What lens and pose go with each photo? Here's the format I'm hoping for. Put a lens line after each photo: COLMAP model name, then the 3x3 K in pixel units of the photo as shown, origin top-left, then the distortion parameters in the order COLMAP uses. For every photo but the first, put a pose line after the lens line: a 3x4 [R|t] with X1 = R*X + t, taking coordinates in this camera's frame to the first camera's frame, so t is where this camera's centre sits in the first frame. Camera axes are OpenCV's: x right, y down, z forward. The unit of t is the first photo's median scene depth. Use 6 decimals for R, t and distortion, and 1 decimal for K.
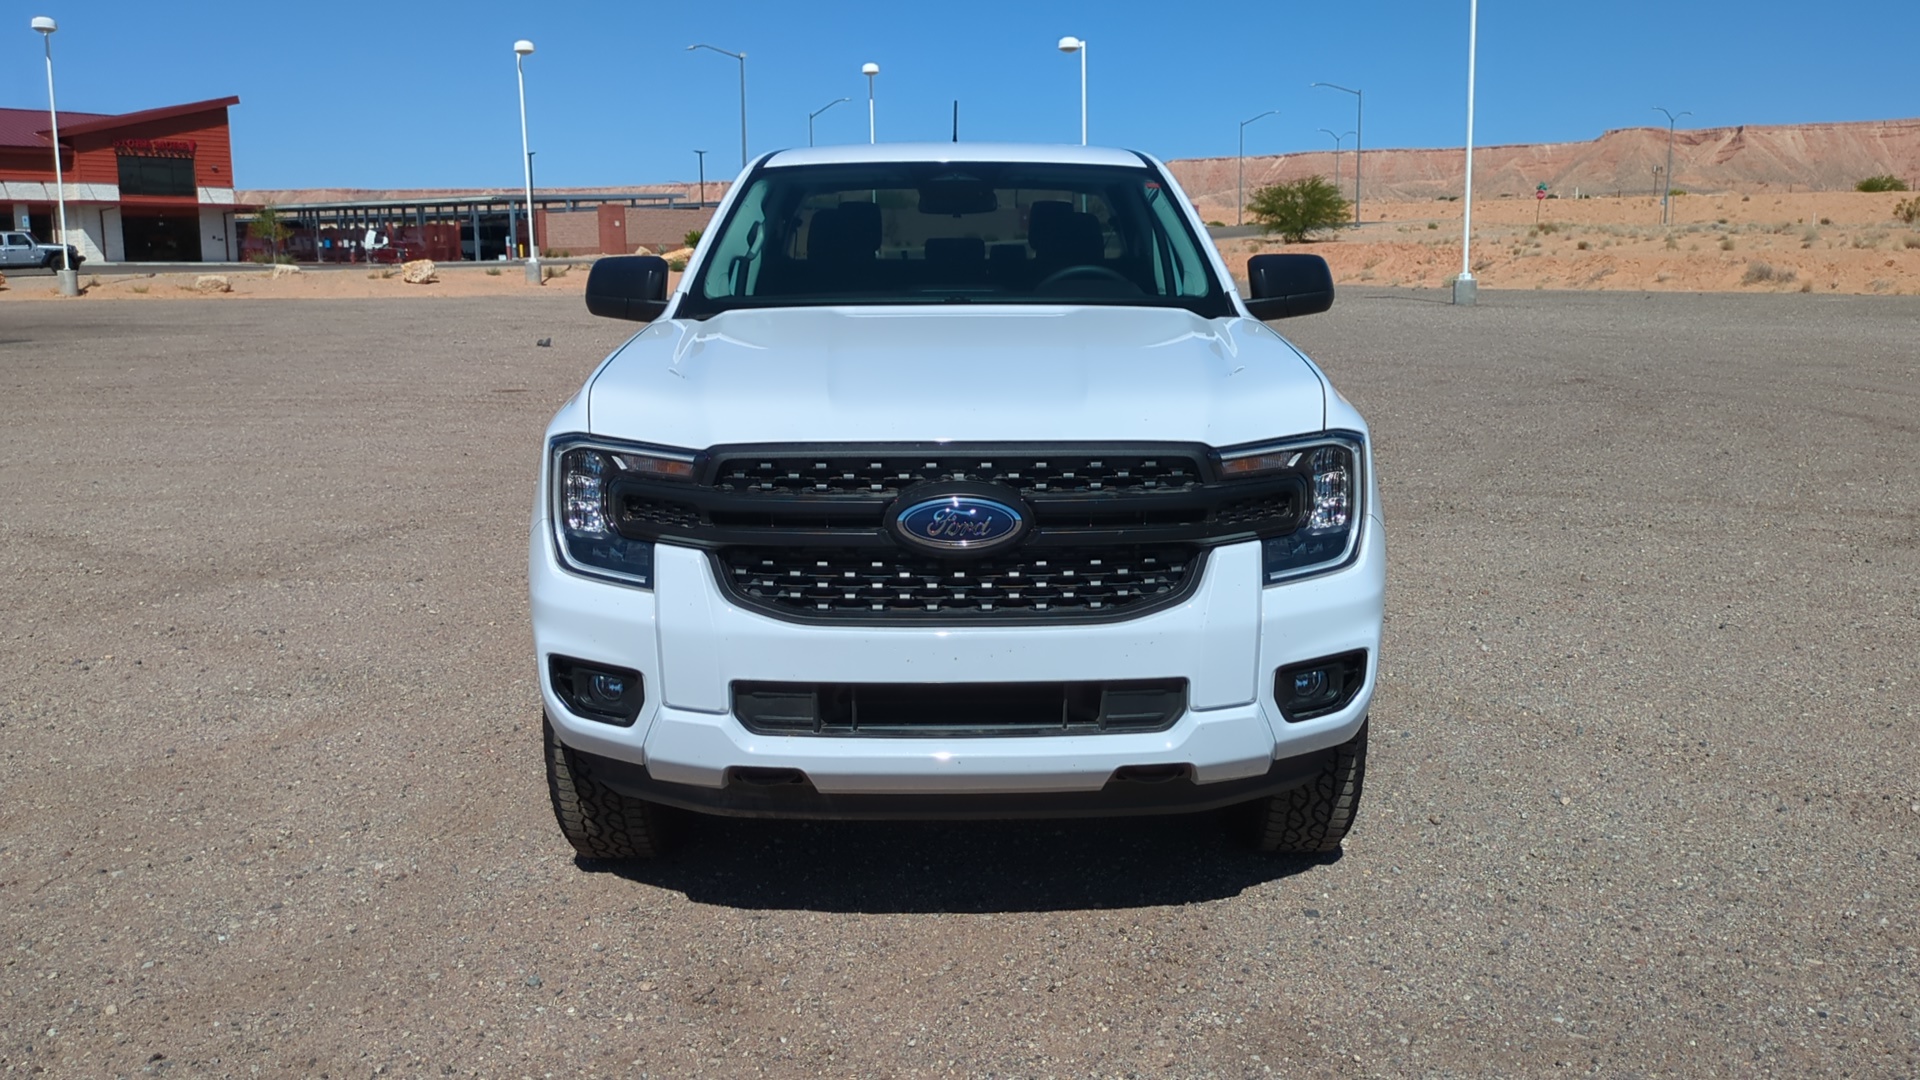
lens RADIAL K [[1649.5, 0, 968.7], [0, 1649.5, 541.2], [0, 0, 1]] dist [0.056803, -0.049731]
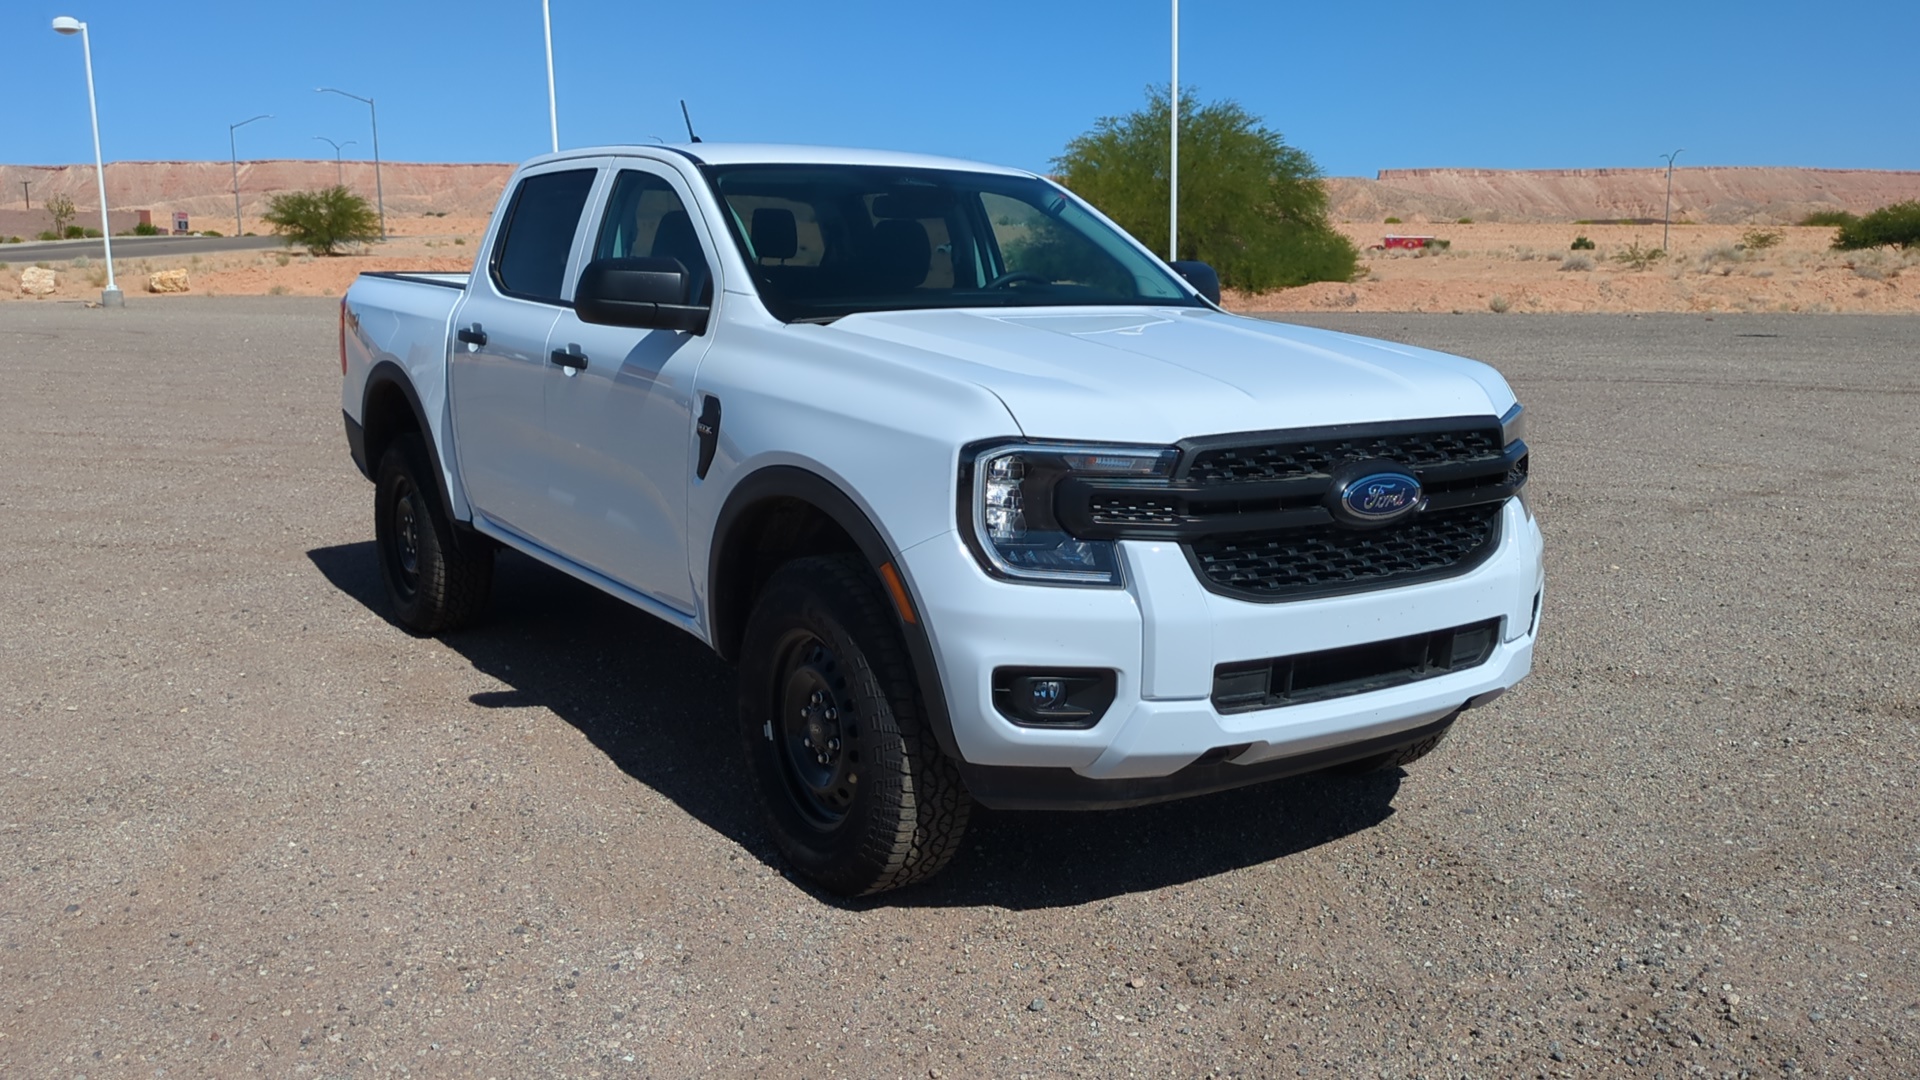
lens RADIAL K [[1649.5, 0, 959.6], [0, 1649.5, 529.8], [0, 0, 1]] dist [0.056803, -0.049731]
pose [[0.831372, -0.078780, 0.550104, -0.054131], [0.087783, 0.996090, 0.009982, -0.001569], [-0.548739, 0.039991, 0.835037, 0.014234]]
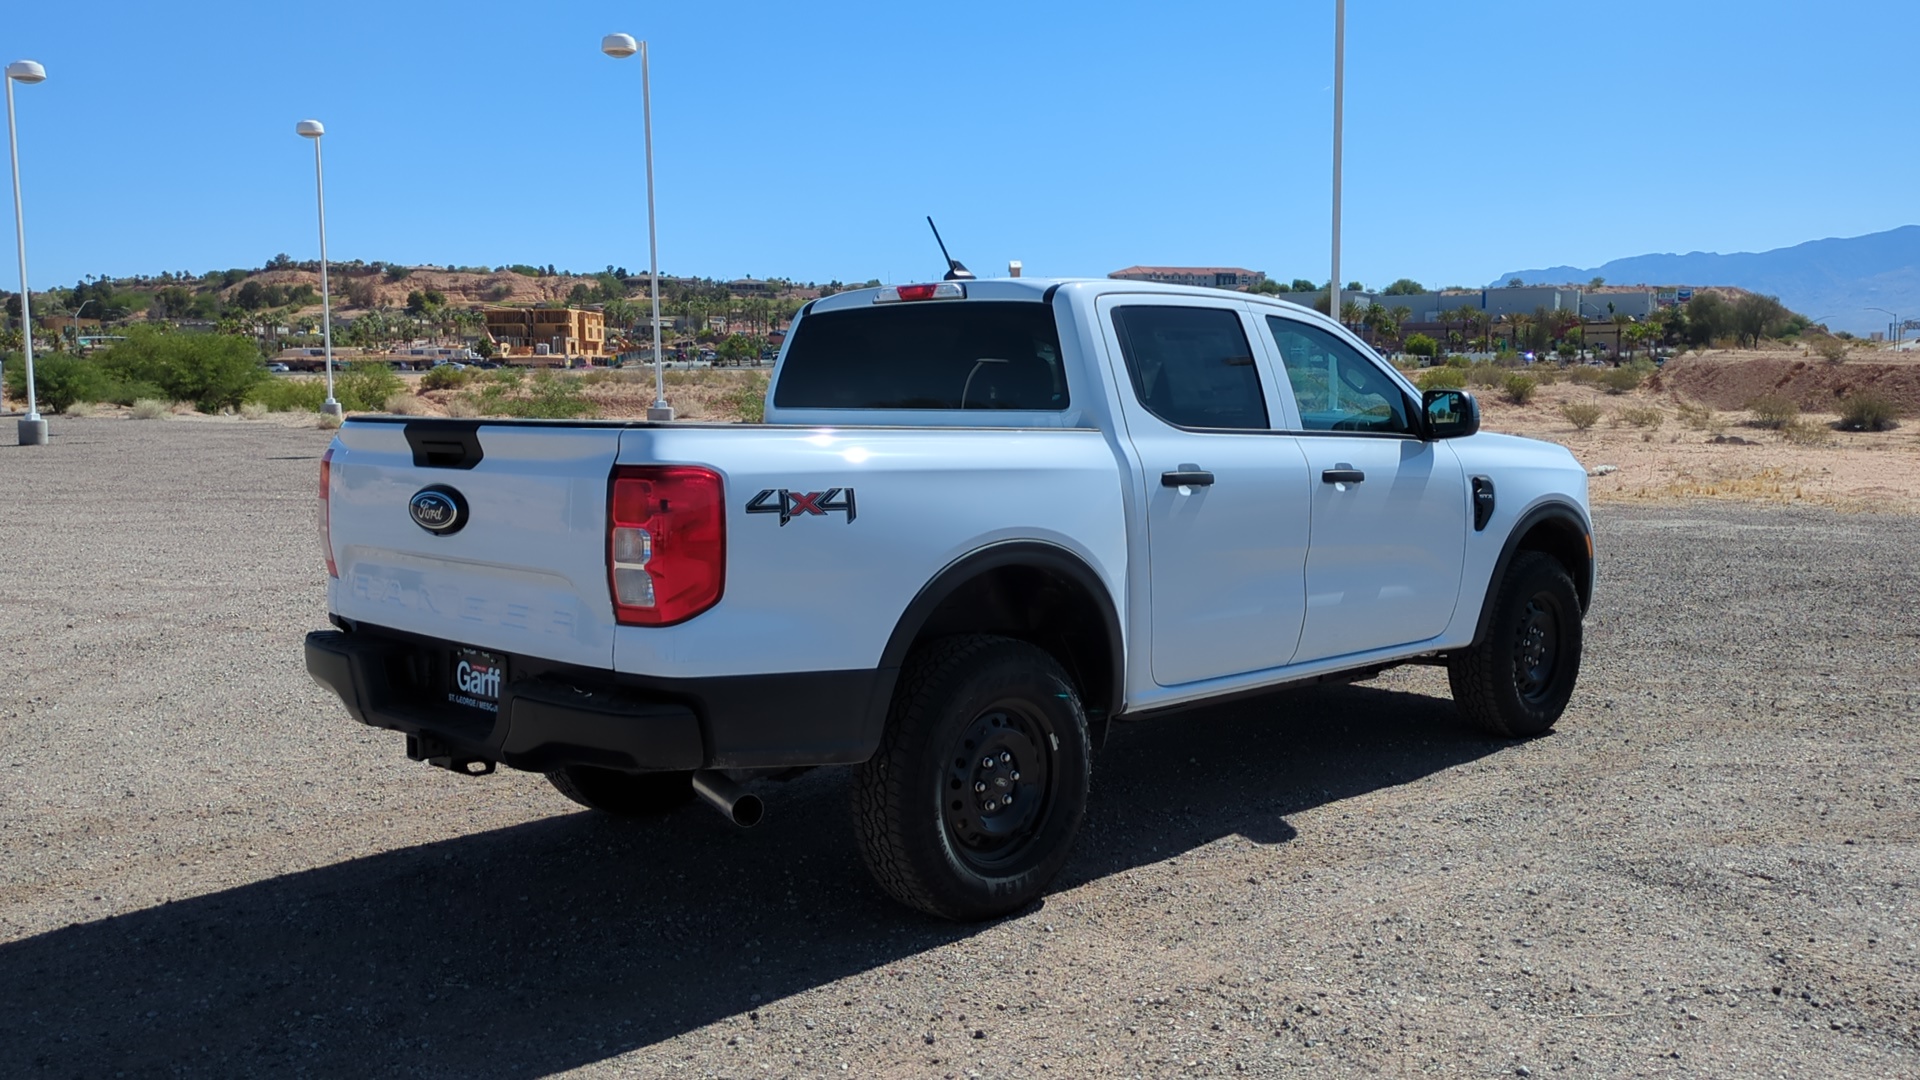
lens RADIAL K [[1649.5, 0, 977.6], [0, 1649.5, 541.9], [0, 0, 1]] dist [0.056803, -0.049731]
pose [[-0.714323, -0.058601, 0.697358, -0.087645], [0.129987, 0.968036, 0.214497, -0.044889], [-0.687638, 0.243868, -0.683873, 0.253215]]
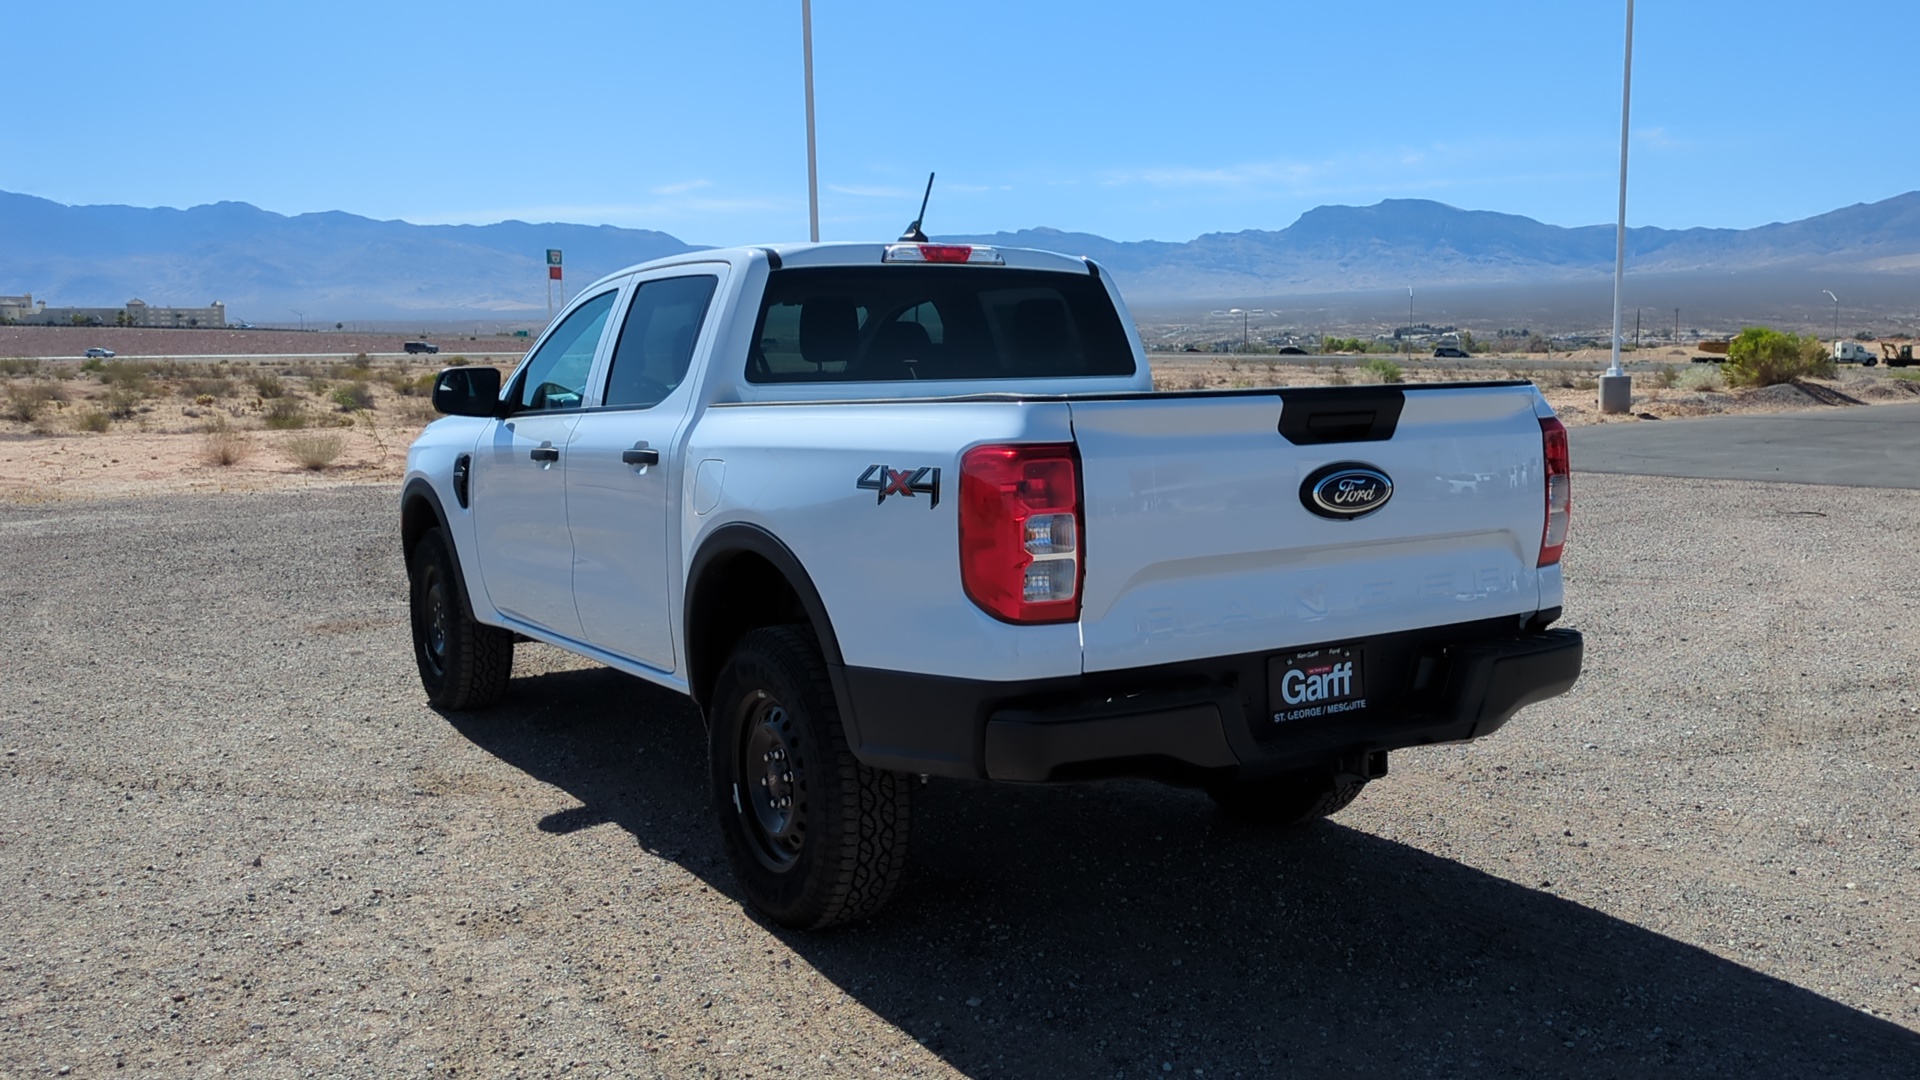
lens RADIAL K [[1649.5, 0, 984.0], [0, 1649.5, 536.0], [0, 0, 1]] dist [0.056803, -0.049731]
pose [[-0.844417, 0.072188, -0.530801, 0.036751], [-0.078889, 0.963317, 0.256509, -0.047388], [0.529846, 0.258475, -0.807746, 0.264491]]
